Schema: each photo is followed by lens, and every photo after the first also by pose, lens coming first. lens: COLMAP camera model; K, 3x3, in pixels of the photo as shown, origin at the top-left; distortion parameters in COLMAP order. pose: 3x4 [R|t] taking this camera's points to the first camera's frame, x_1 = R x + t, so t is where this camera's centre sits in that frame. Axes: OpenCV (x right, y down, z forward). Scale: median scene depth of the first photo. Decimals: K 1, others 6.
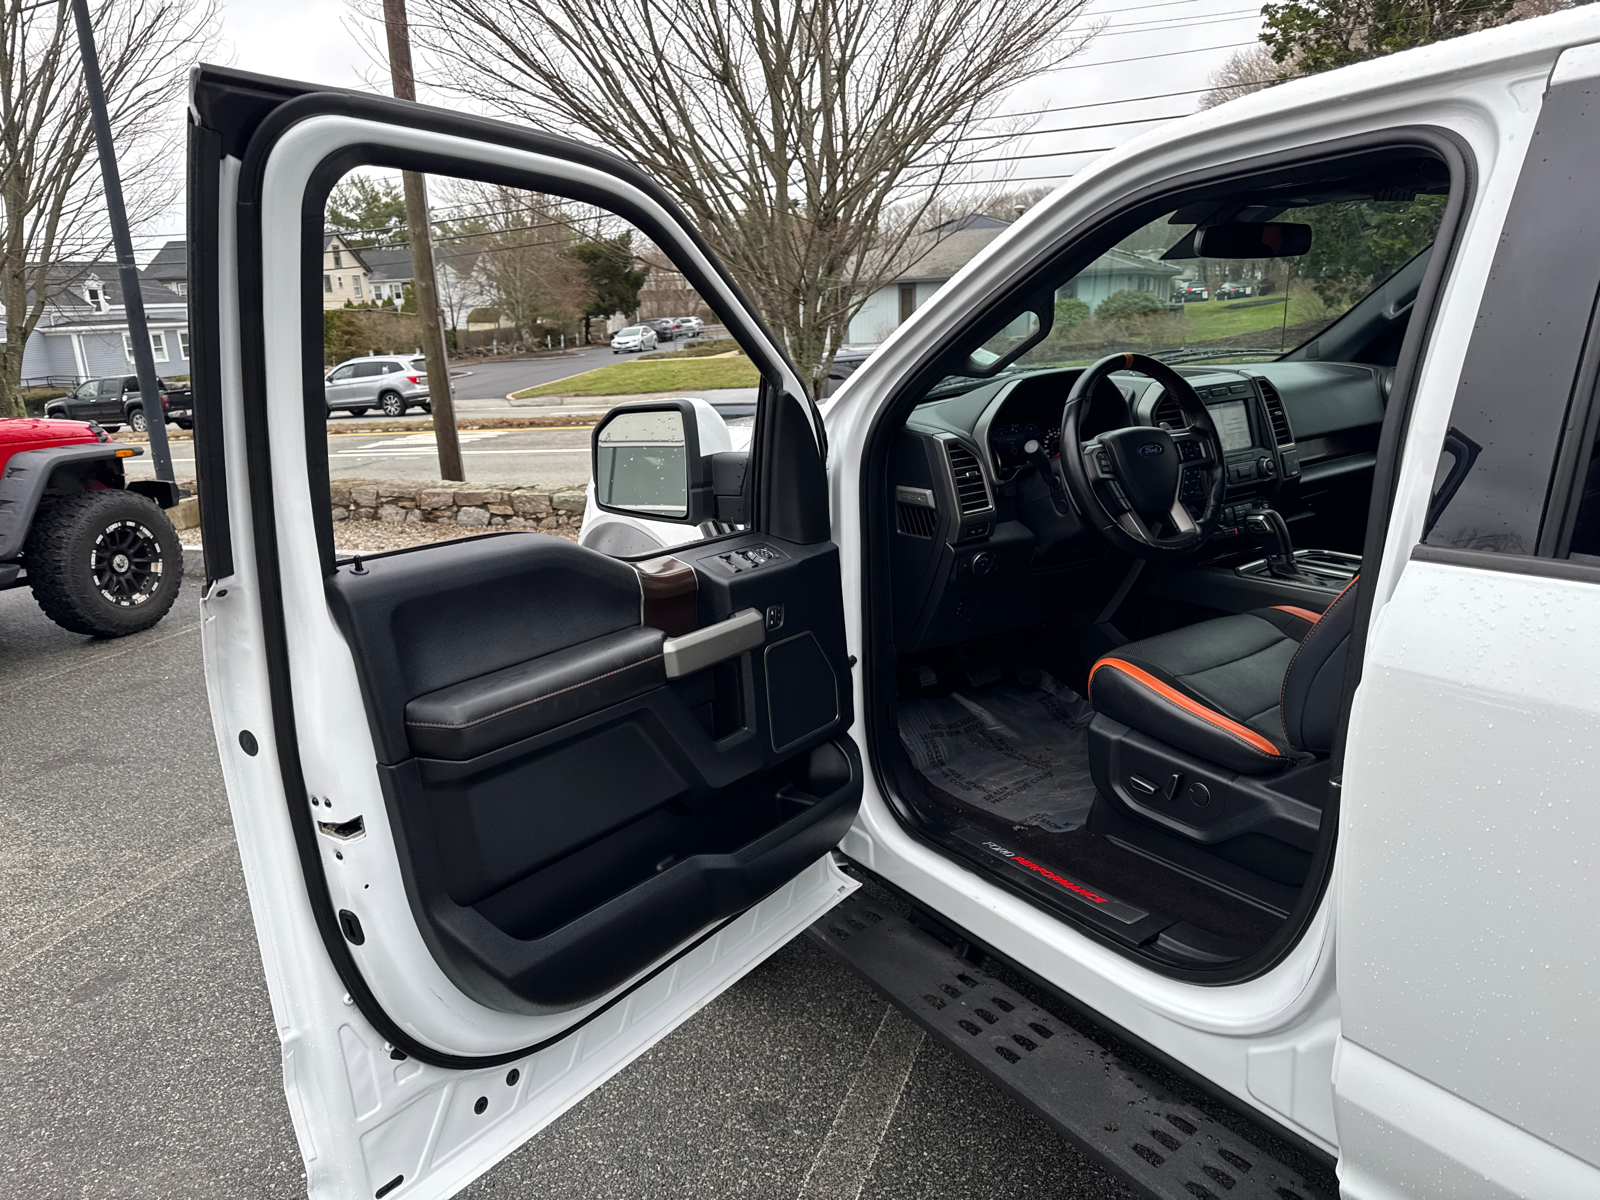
lens RADIAL K [[1146.7, 0, 803.3], [0, 1146.7, 596.2], [0, 0, 1]] dist [0.125680, -0.182148]
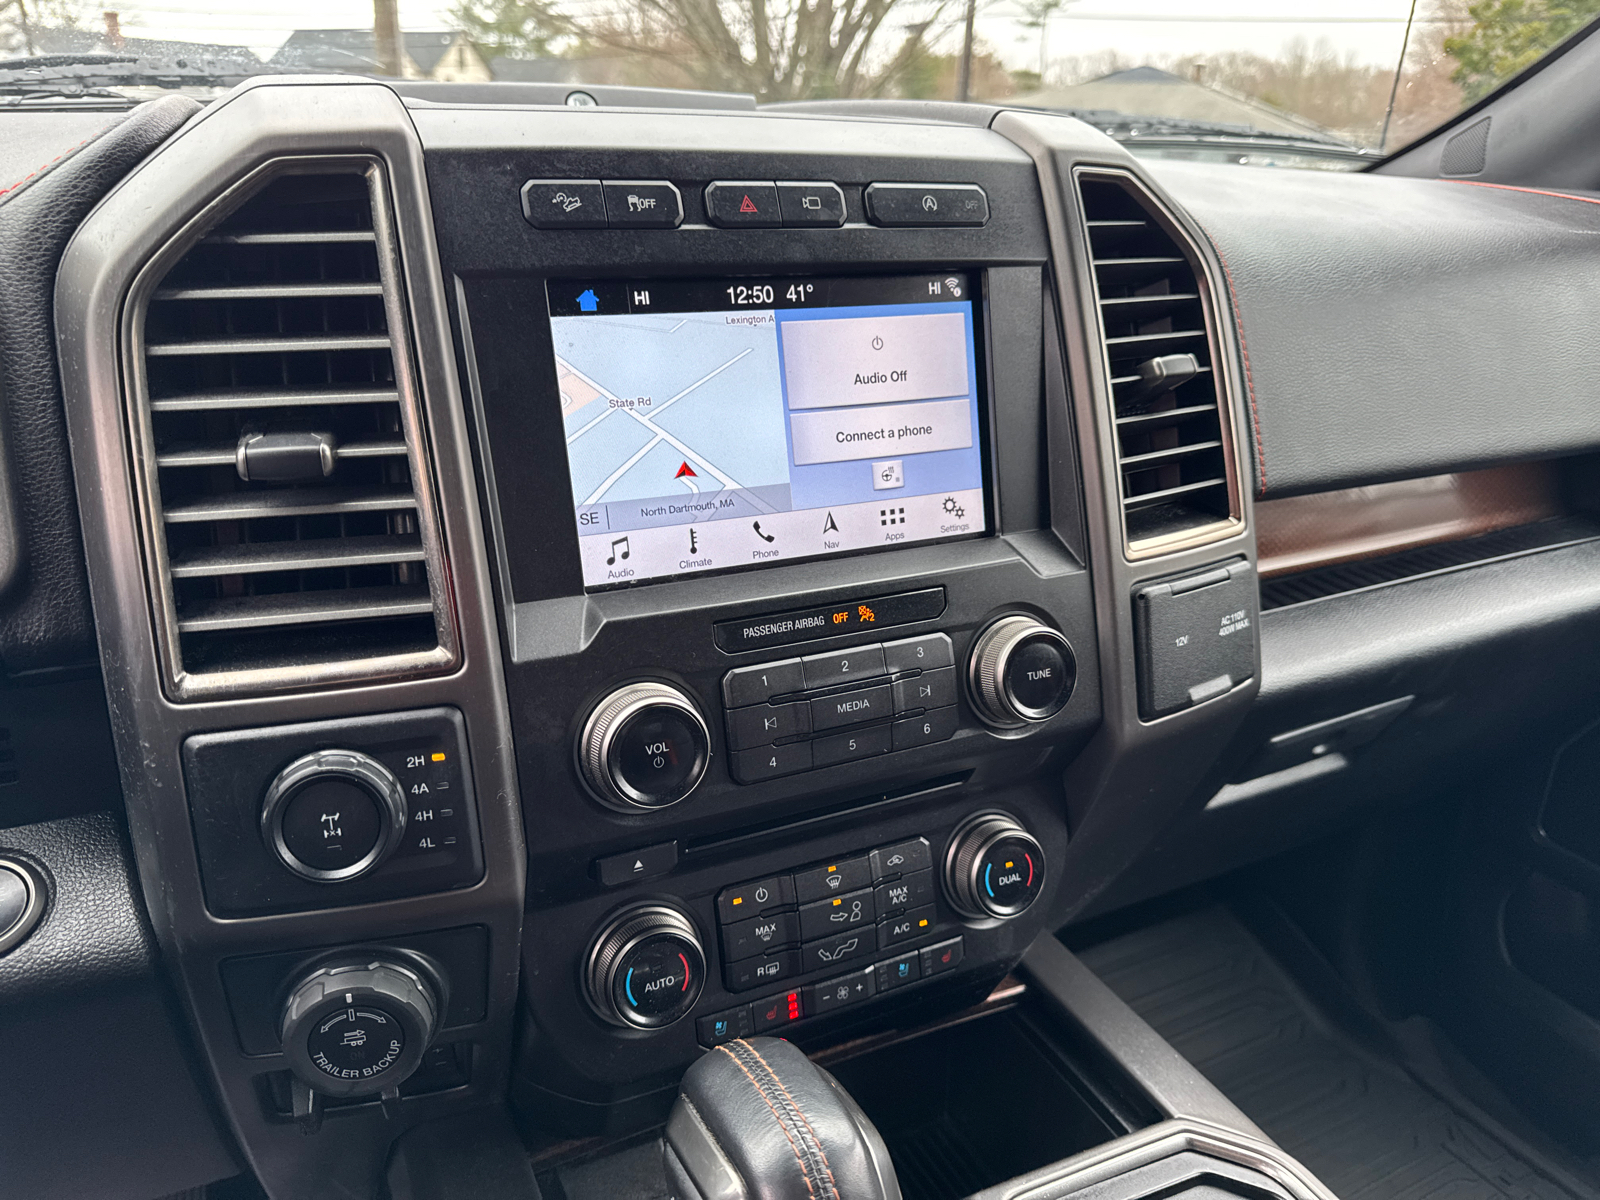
lens RADIAL K [[1146.7, 0, 803.3], [0, 1146.7, 596.2], [0, 0, 1]] dist [0.125680, -0.182148]
pose [[0.988517, 0.122084, -0.089054, 0.314549], [-0.110798, 0.986298, 0.122230, -0.116300], [0.102756, -0.110960, 0.988498, 0.686727]]
